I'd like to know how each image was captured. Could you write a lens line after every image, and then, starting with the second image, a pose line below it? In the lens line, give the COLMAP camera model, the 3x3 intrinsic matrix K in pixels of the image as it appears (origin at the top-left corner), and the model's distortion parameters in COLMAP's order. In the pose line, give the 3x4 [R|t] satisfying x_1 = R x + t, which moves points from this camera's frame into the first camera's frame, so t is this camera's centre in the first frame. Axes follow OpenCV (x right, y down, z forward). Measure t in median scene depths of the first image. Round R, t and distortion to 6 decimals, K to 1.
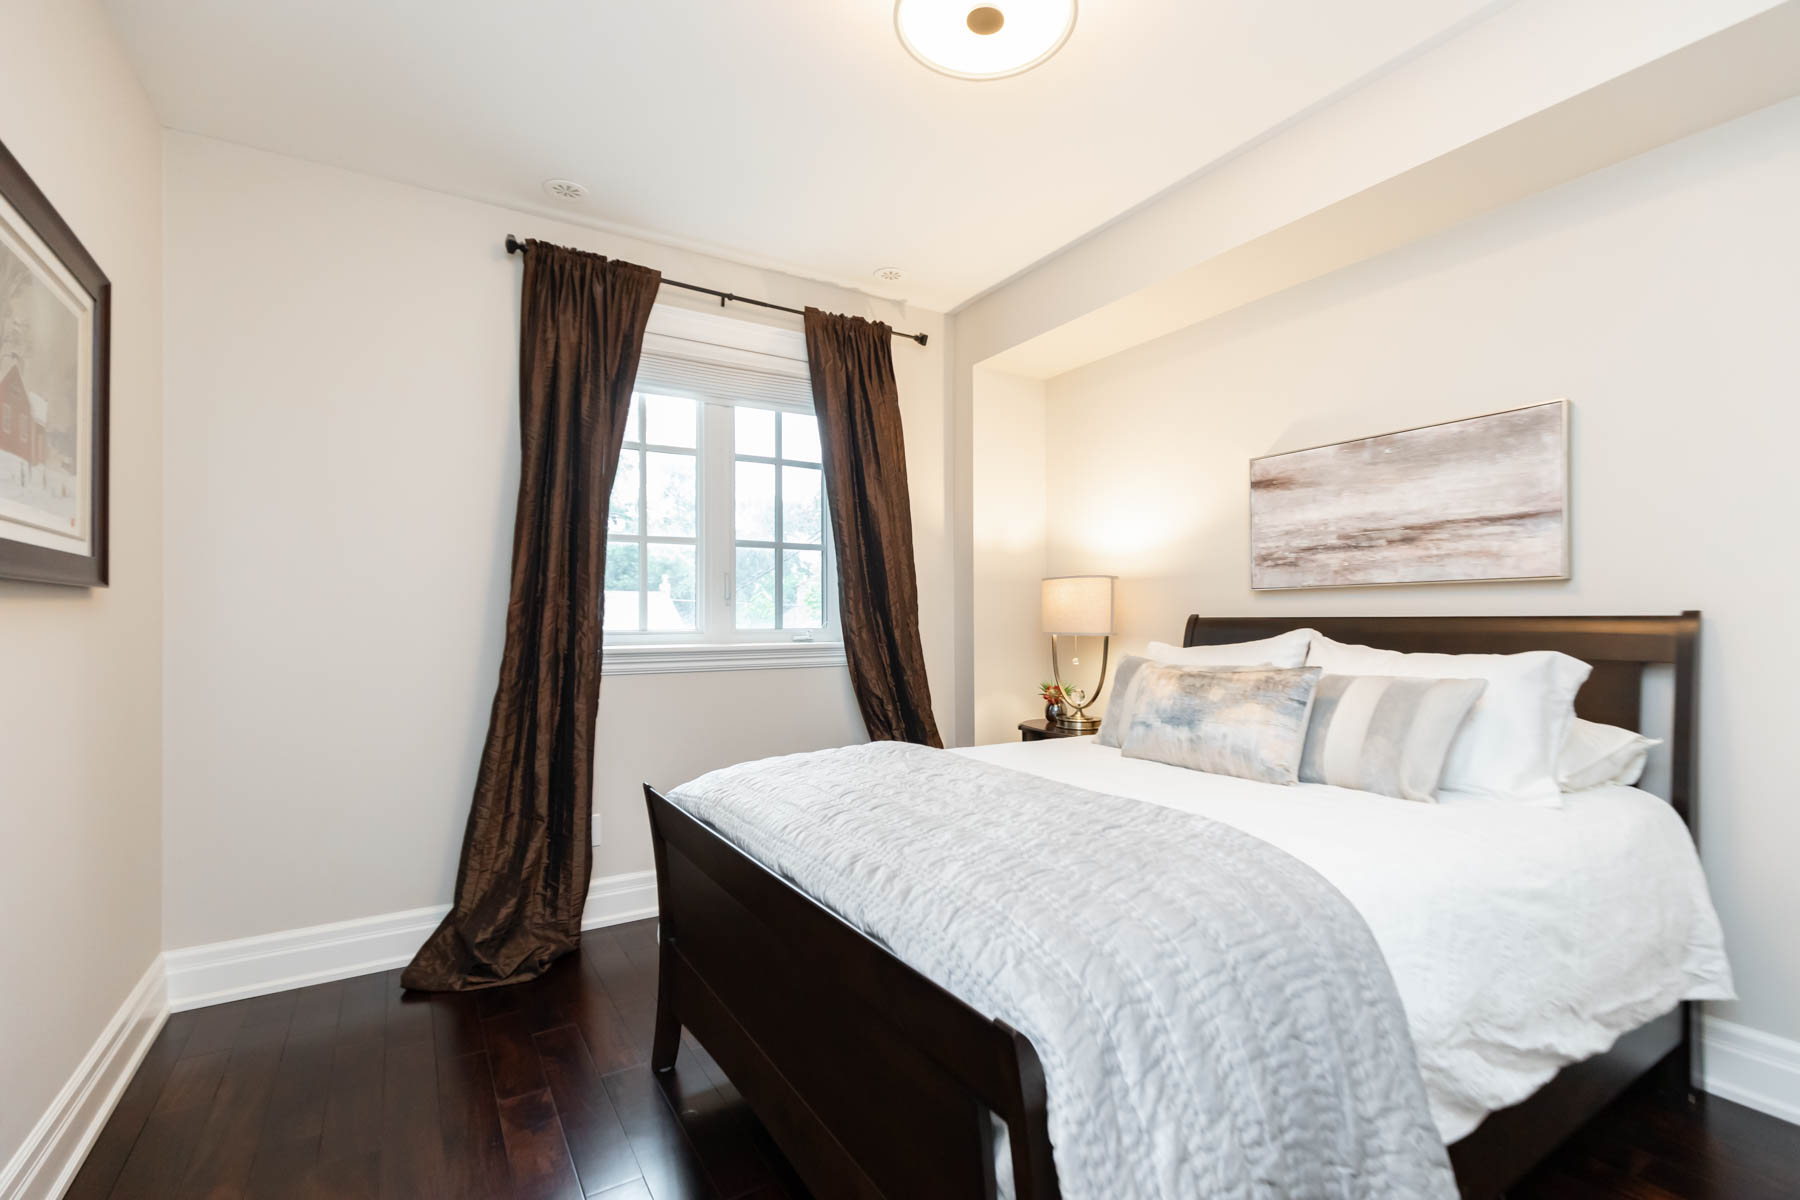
lens RADIAL K [[816.3, 0, 906.1], [0, 816.3, 615.6], [0, 0, 1]] dist [0.007946, -0.000683]
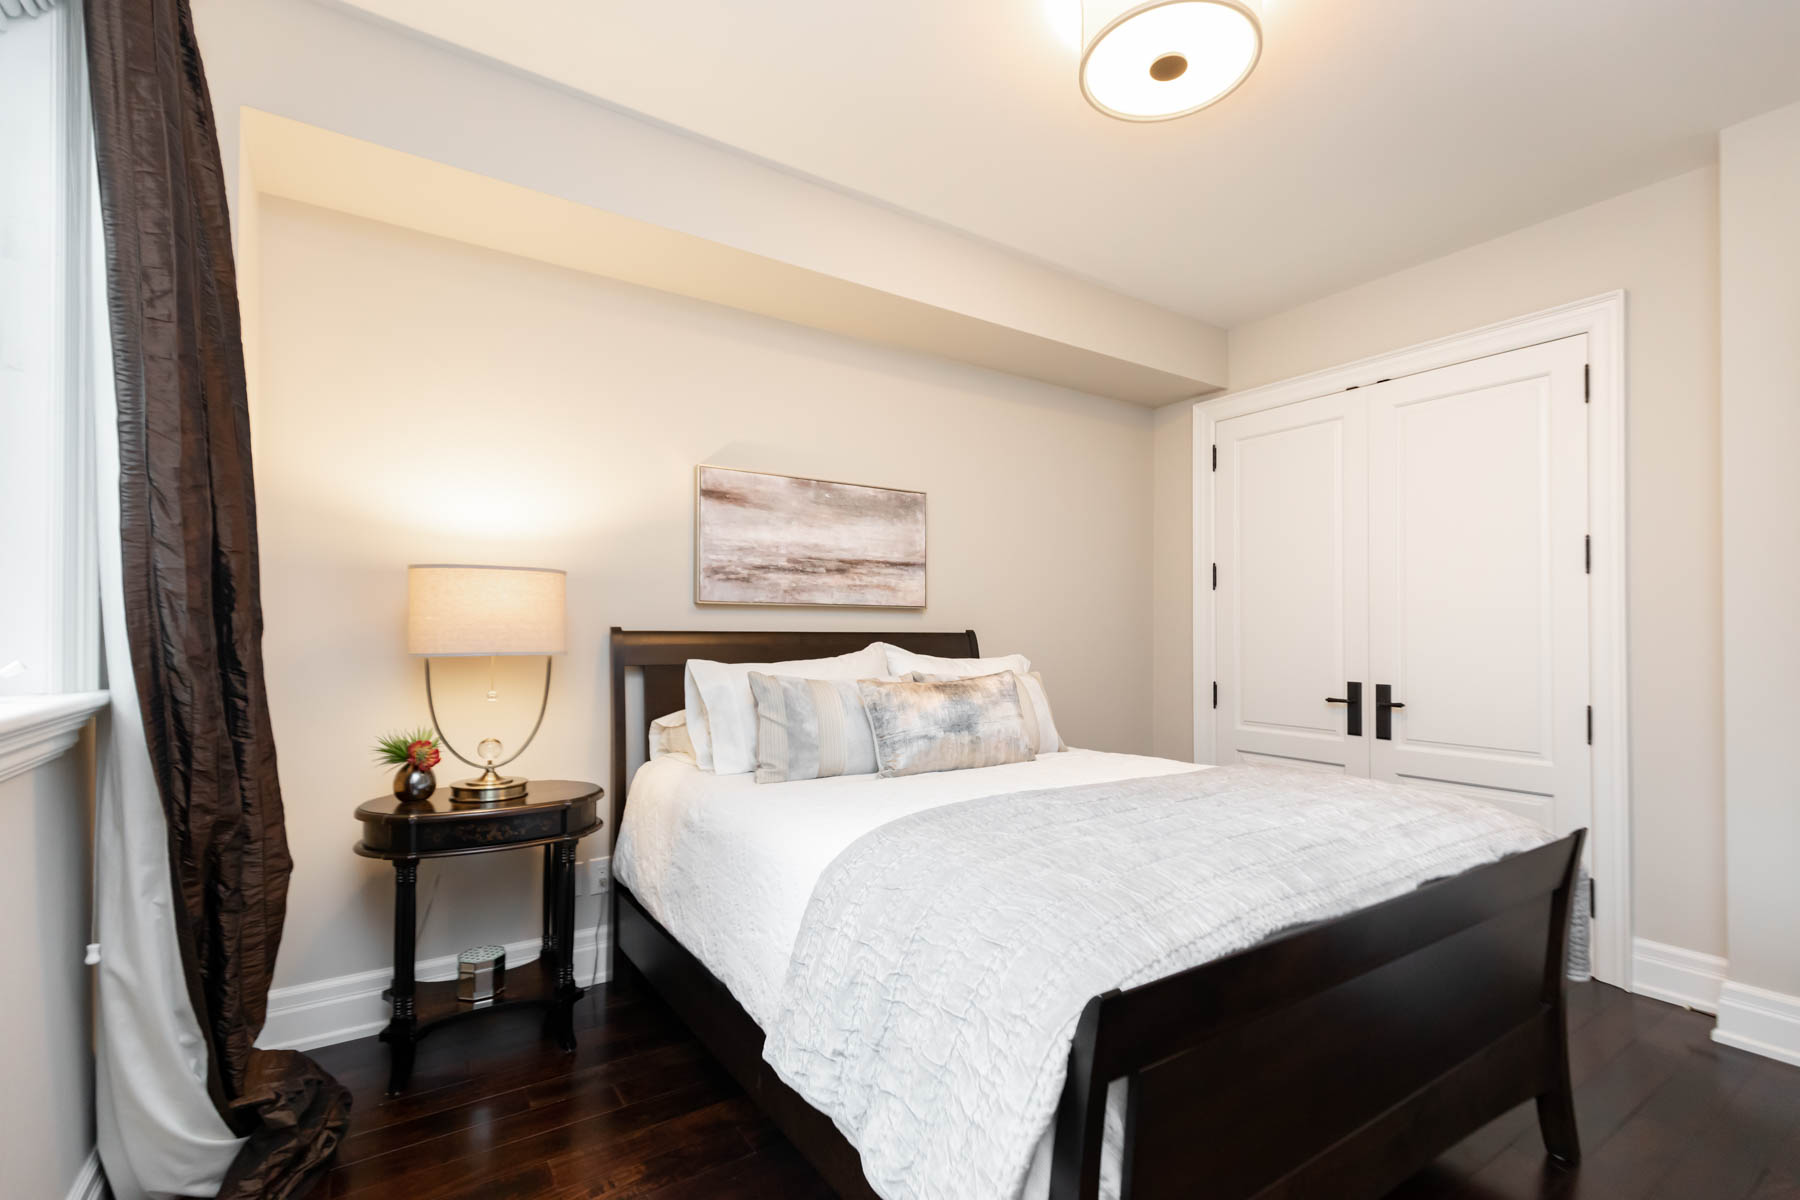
lens RADIAL K [[816.3, 0, 965.4], [0, 816.3, 627.9], [0, 0, 1]] dist [0.007946, -0.000683]
pose [[-0.078814, 0.005650, 0.996873, -0.627029], [-0.011021, 0.999918, -0.006539, 0.001059], [-0.996828, -0.011502, -0.078745, 0.879253]]
